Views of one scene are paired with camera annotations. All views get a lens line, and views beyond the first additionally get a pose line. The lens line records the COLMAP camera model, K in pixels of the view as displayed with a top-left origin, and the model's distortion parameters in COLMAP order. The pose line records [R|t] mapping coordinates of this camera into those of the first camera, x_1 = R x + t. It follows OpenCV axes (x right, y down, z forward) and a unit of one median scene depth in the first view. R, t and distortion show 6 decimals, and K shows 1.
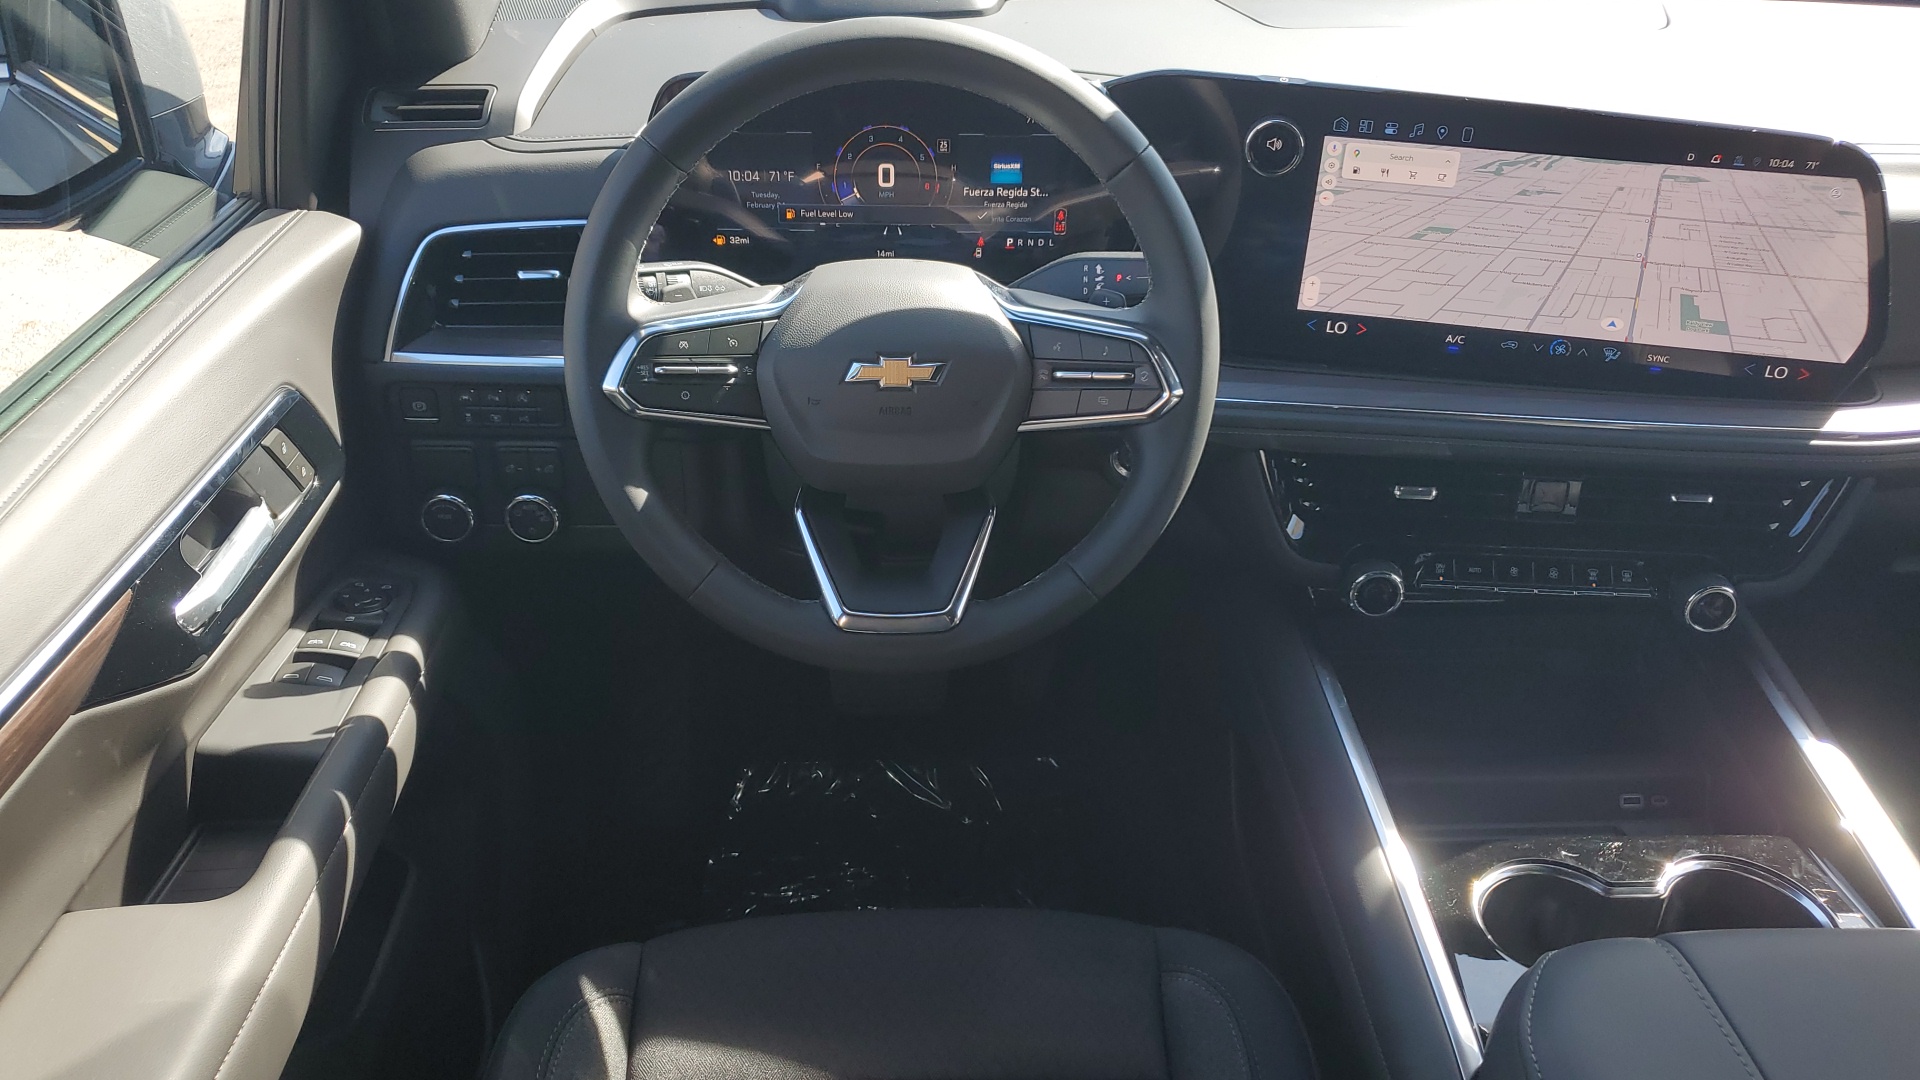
lens RADIAL K [[1499.3, 0, 960.0], [0, 1499.3, 540.0], [0, 0, 1]] dist [0.144528, -0.308617]
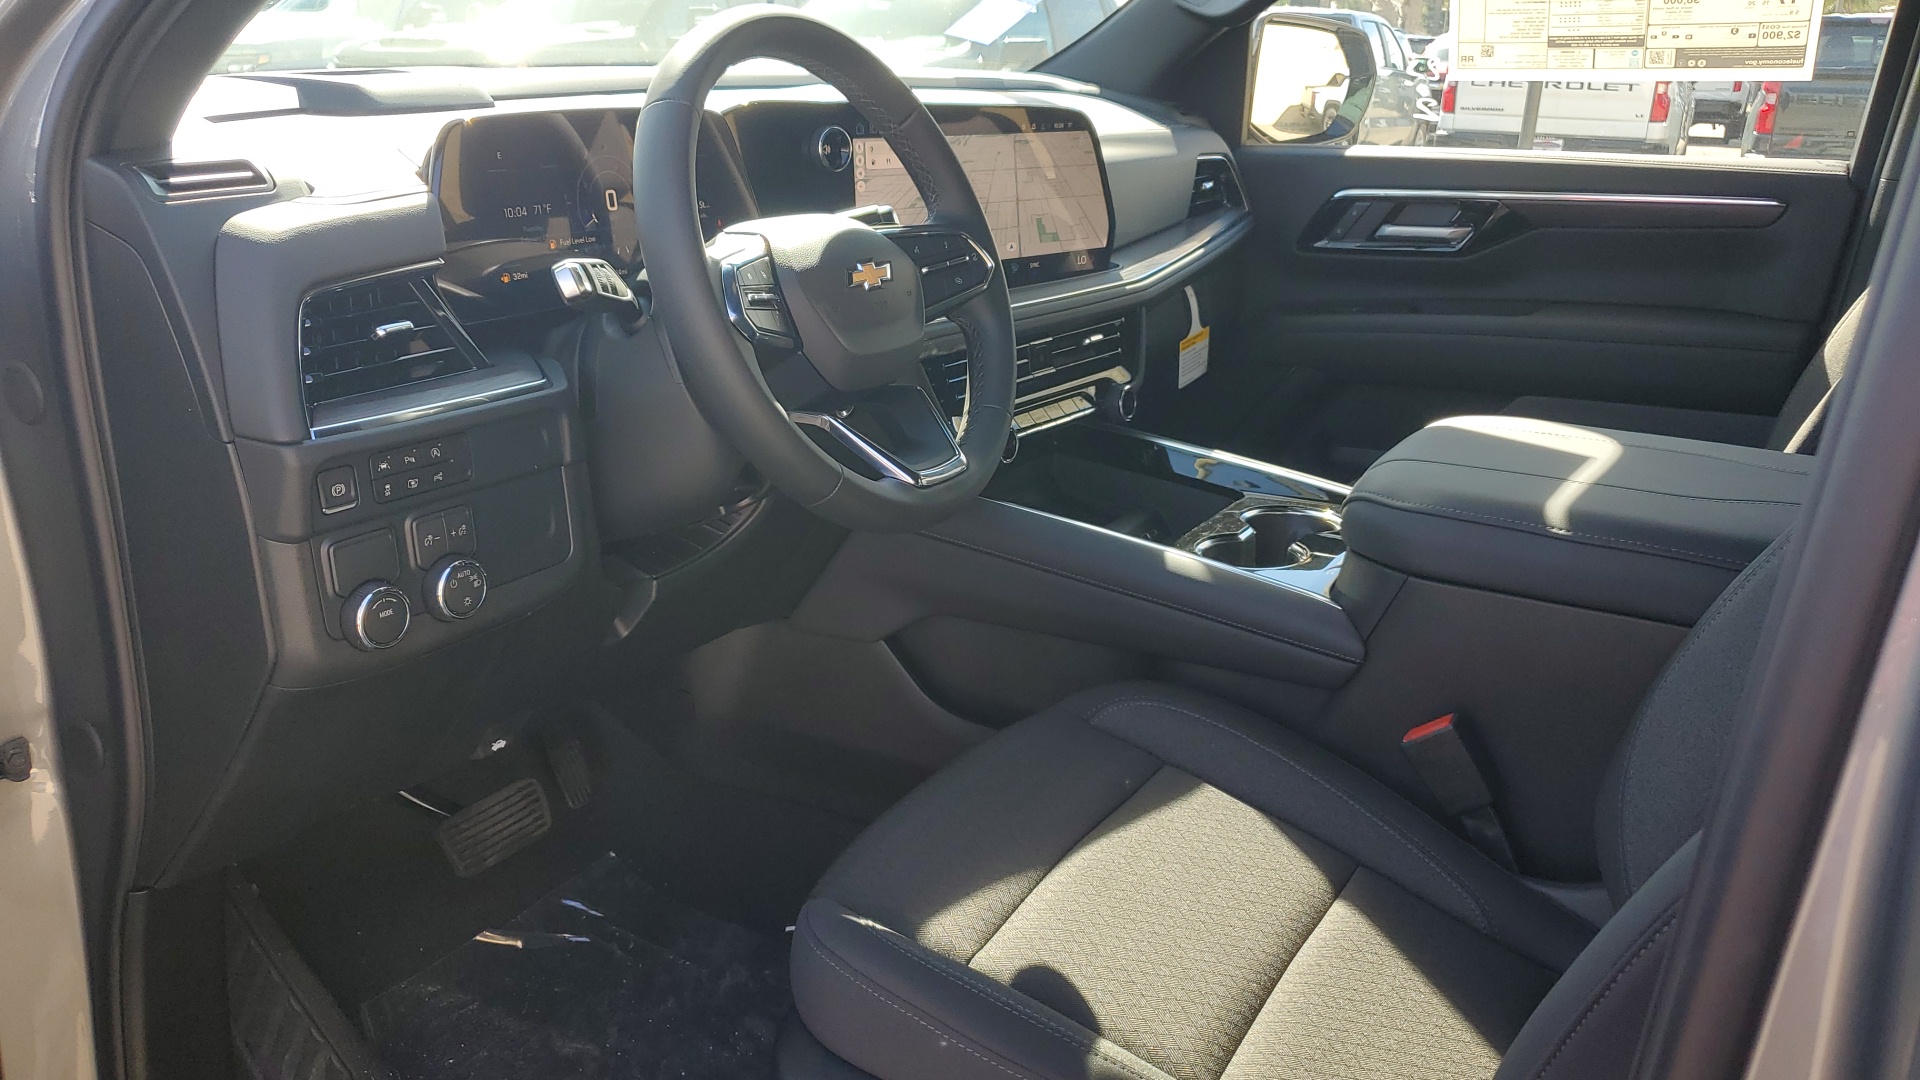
lens RADIAL K [[1487.7, 0, 968.5], [0, 1487.7, 534.0], [0, 0, 1]] dist [0.039053, -0.006742]
pose [[0.553580, -0.274111, 0.786392, -0.839014], [0.439968, 0.898007, 0.003302, 0.089422], [-0.707091, 0.344159, 0.617719, 0.230208]]
